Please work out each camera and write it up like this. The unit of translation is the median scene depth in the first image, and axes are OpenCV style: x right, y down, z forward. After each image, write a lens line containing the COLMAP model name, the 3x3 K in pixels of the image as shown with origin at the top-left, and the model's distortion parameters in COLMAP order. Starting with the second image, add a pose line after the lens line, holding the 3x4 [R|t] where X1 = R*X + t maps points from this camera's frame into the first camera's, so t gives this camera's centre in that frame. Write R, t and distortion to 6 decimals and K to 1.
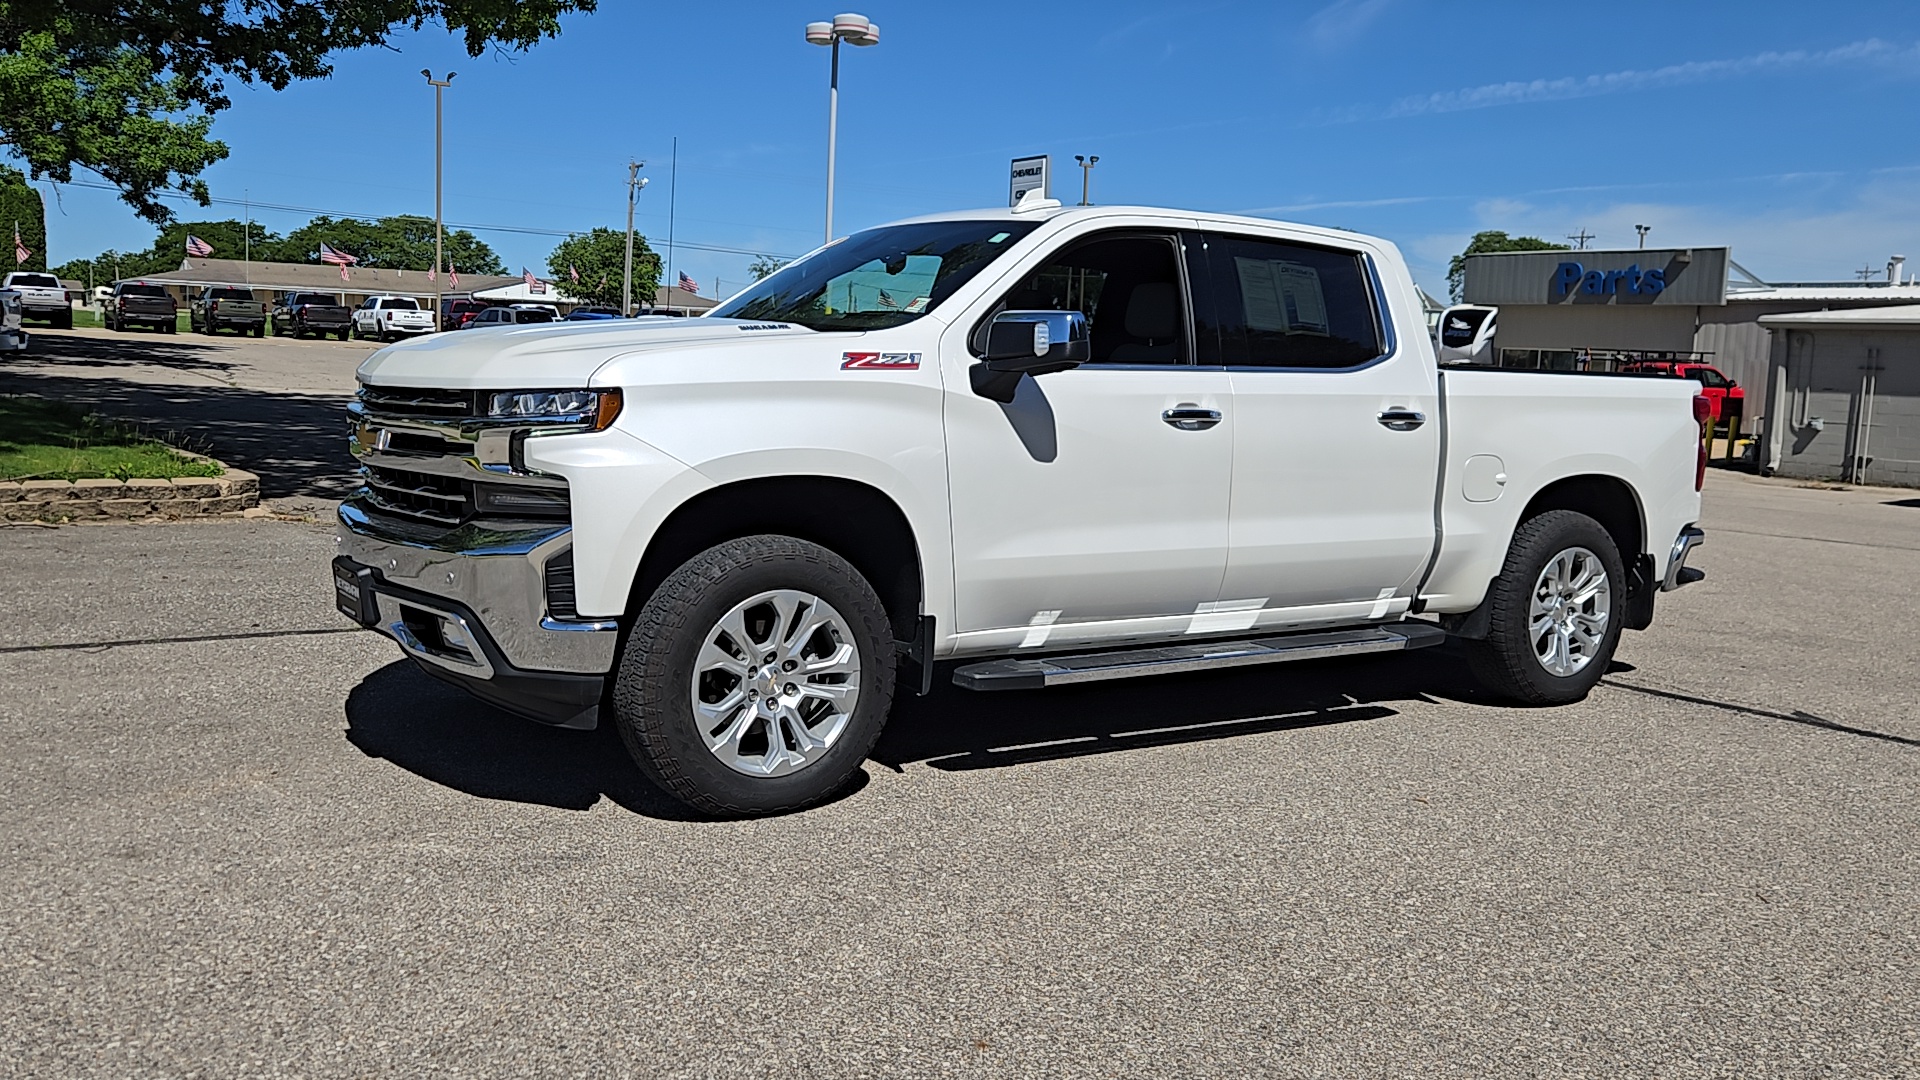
lens RADIAL K [[1597.3, 0, 953.0], [0, 1597.3, 542.6], [0, 0, 1]] dist [0.013334, -0.000092]
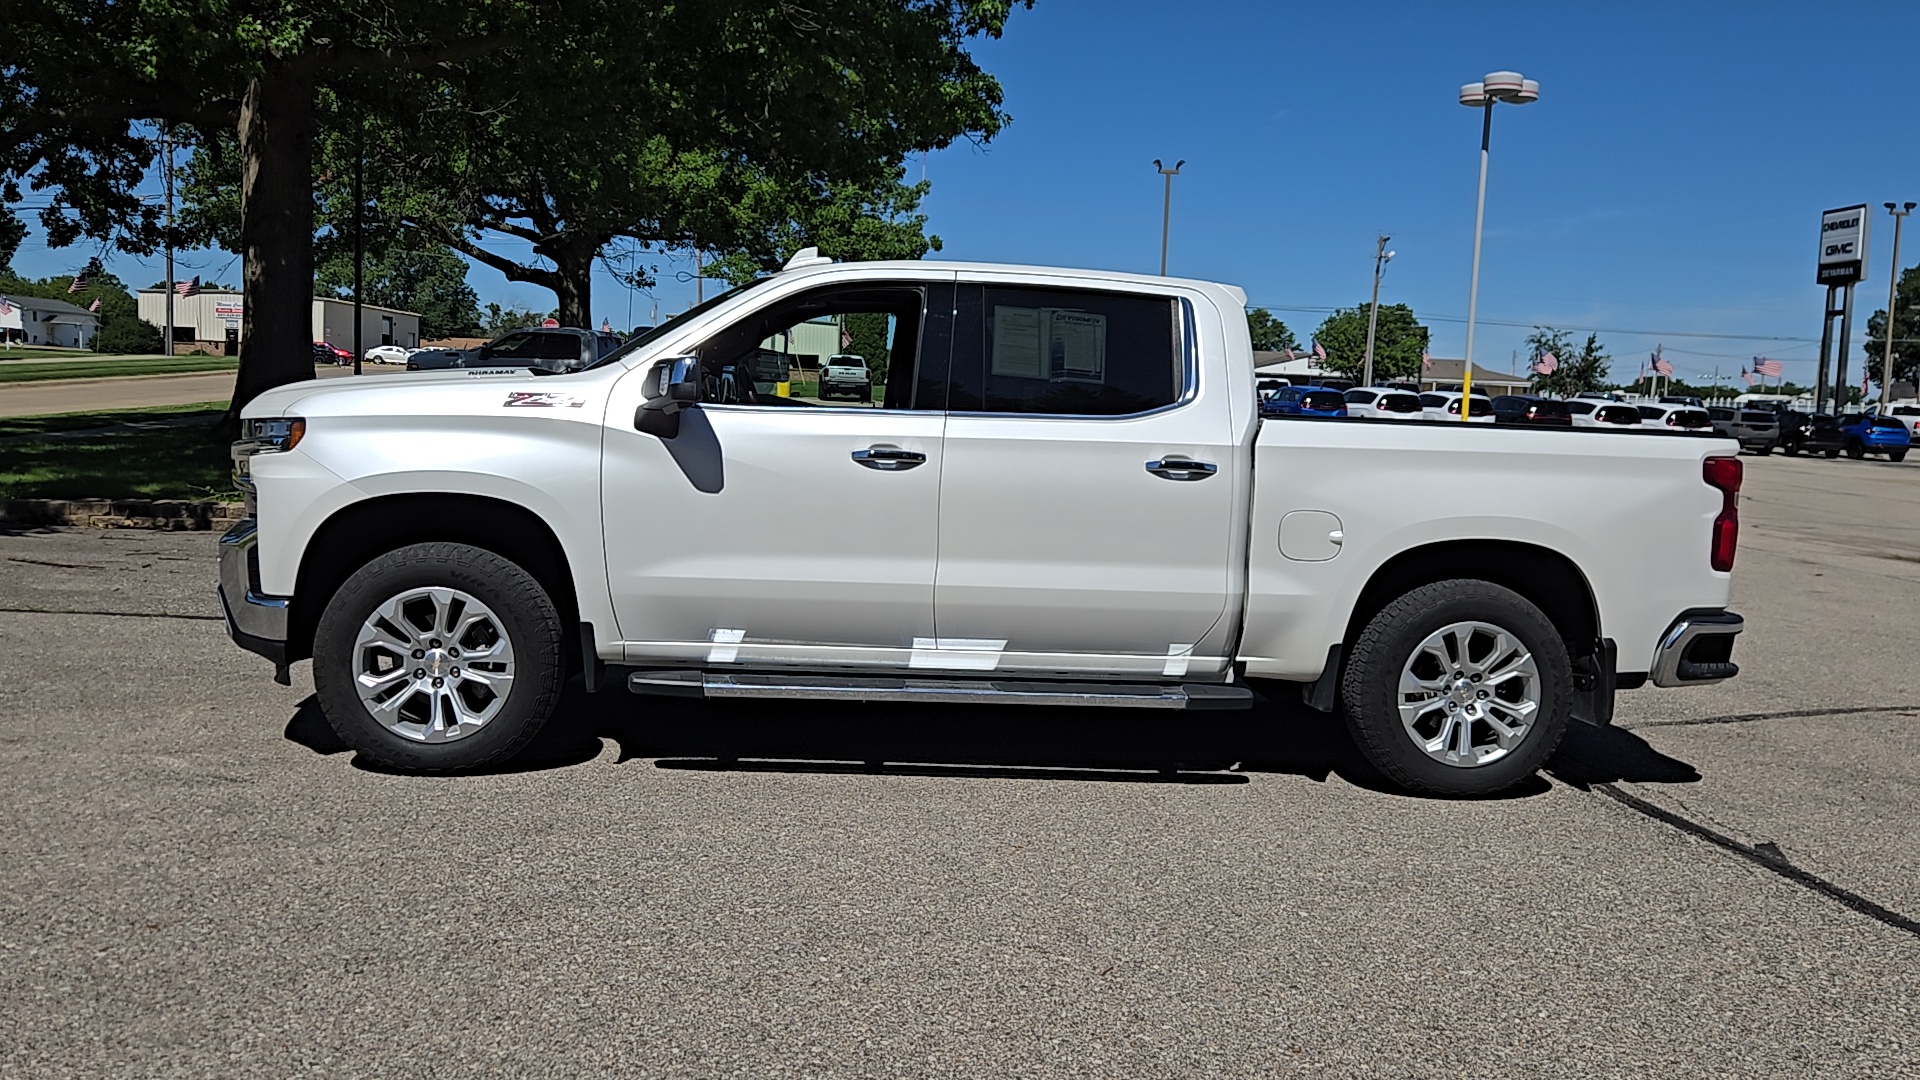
lens RADIAL K [[1597.3, 0, 953.0], [0, 1597.3, 542.6], [0, 0, 1]] dist [0.013334, -0.000092]
pose [[0.879333, 0.043253, -0.474238, 0.644044], [-0.065266, 0.997415, -0.030048, 0.005458], [0.471713, 0.057374, 0.879884, 0.094391]]
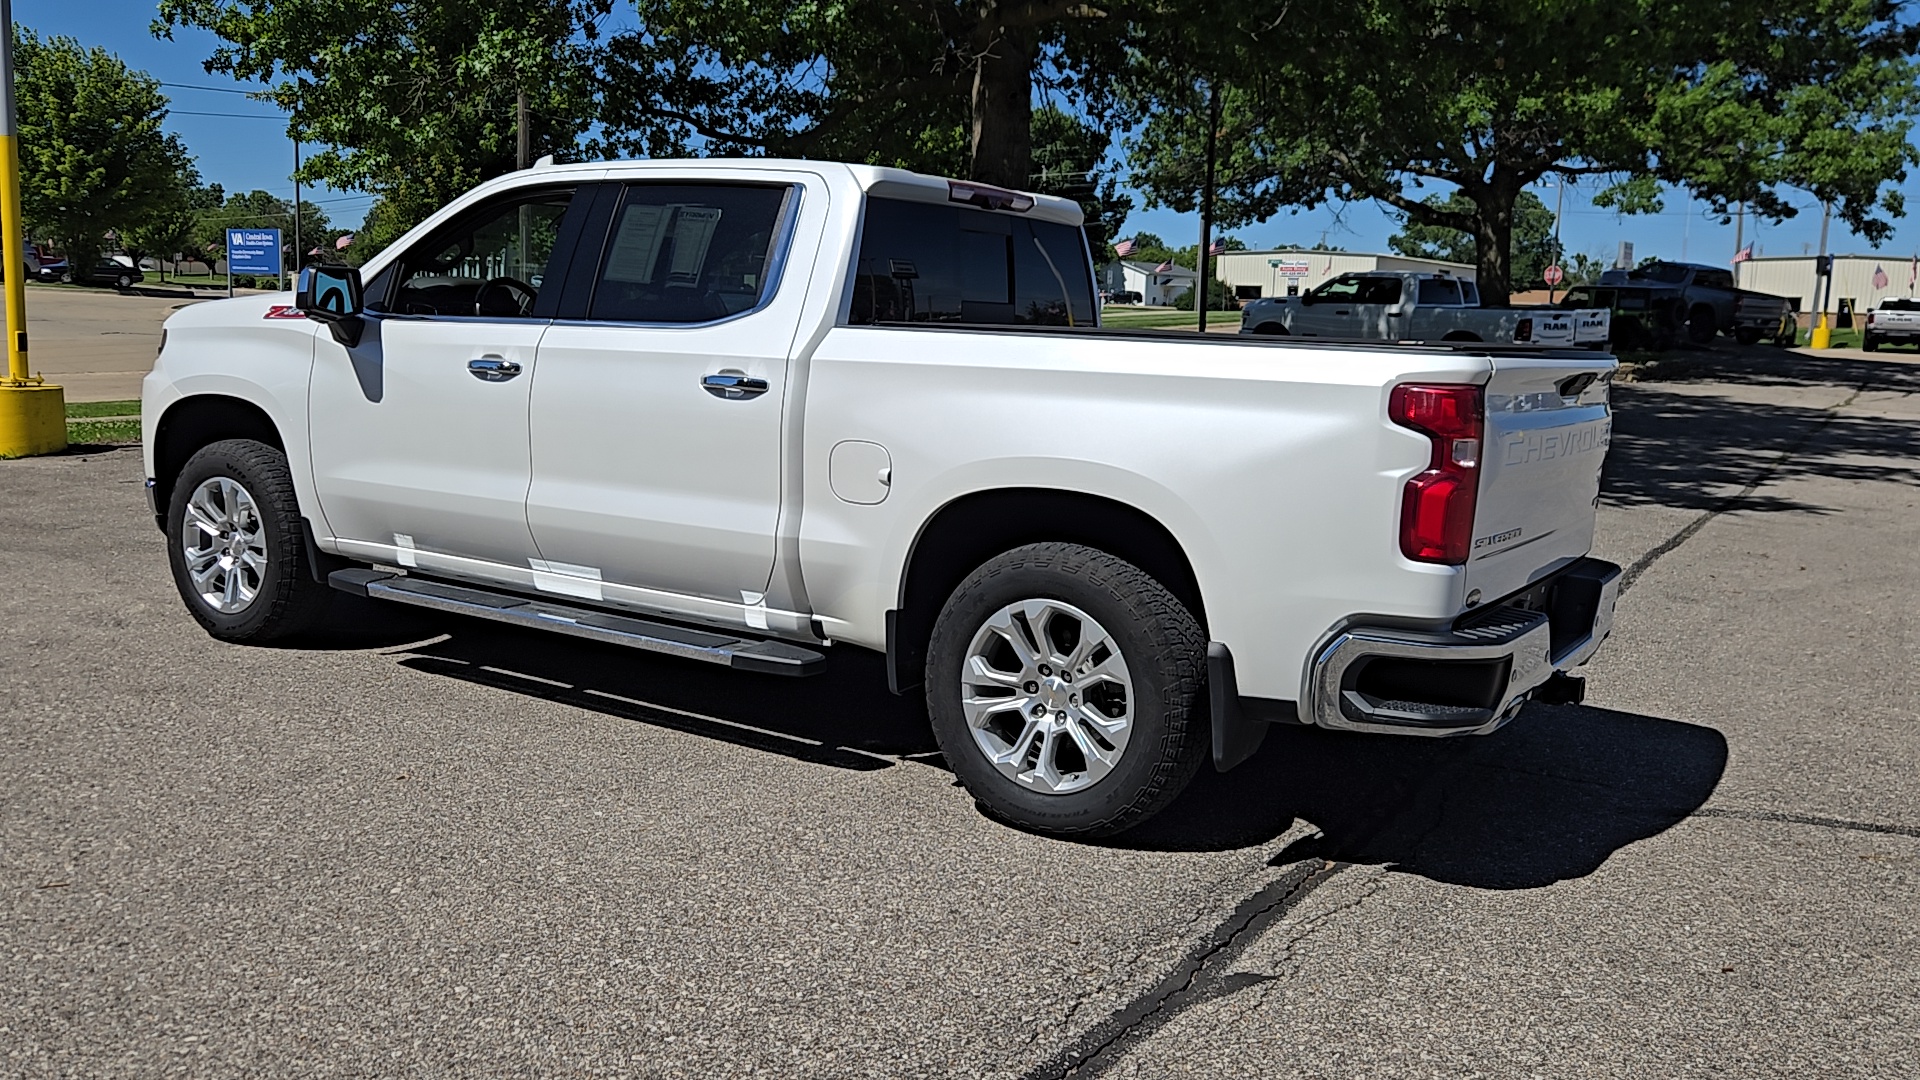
lens RADIAL K [[1597.3, 0, 953.0], [0, 1597.3, 542.6], [0, 0, 1]] dist [0.013334, -0.000092]
pose [[0.398016, 0.109511, -0.910818, 1.127157], [-0.127406, 0.989826, 0.063336, -0.066103], [0.908488, 0.090835, 0.407920, 0.807469]]
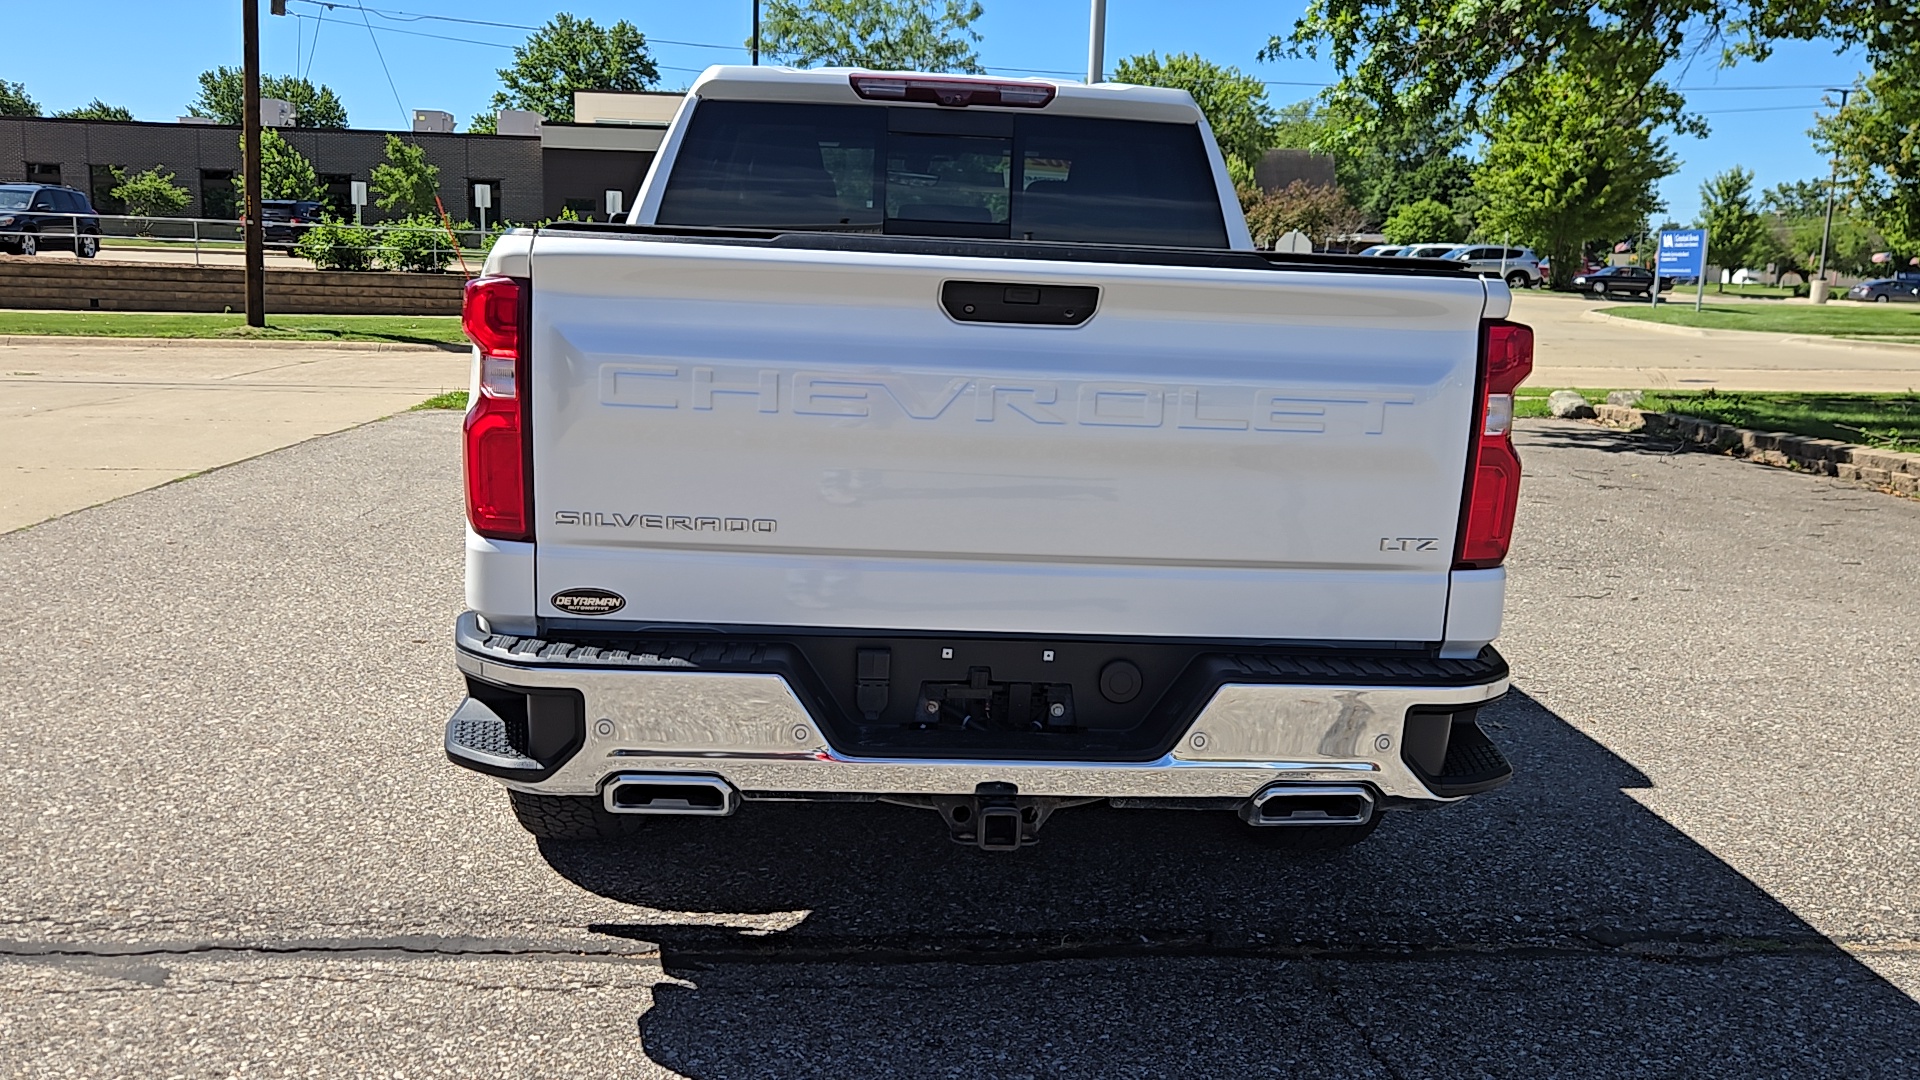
lens RADIAL K [[1597.3, 0, 953.0], [0, 1597.3, 542.6], [0, 0, 1]] dist [0.013334, -0.000092]
pose [[-0.502515, 0.093414, -0.859507, 0.931188], [-0.152542, 0.968970, 0.194495, -0.150572], [0.851005, 0.228848, -0.472673, 1.608871]]
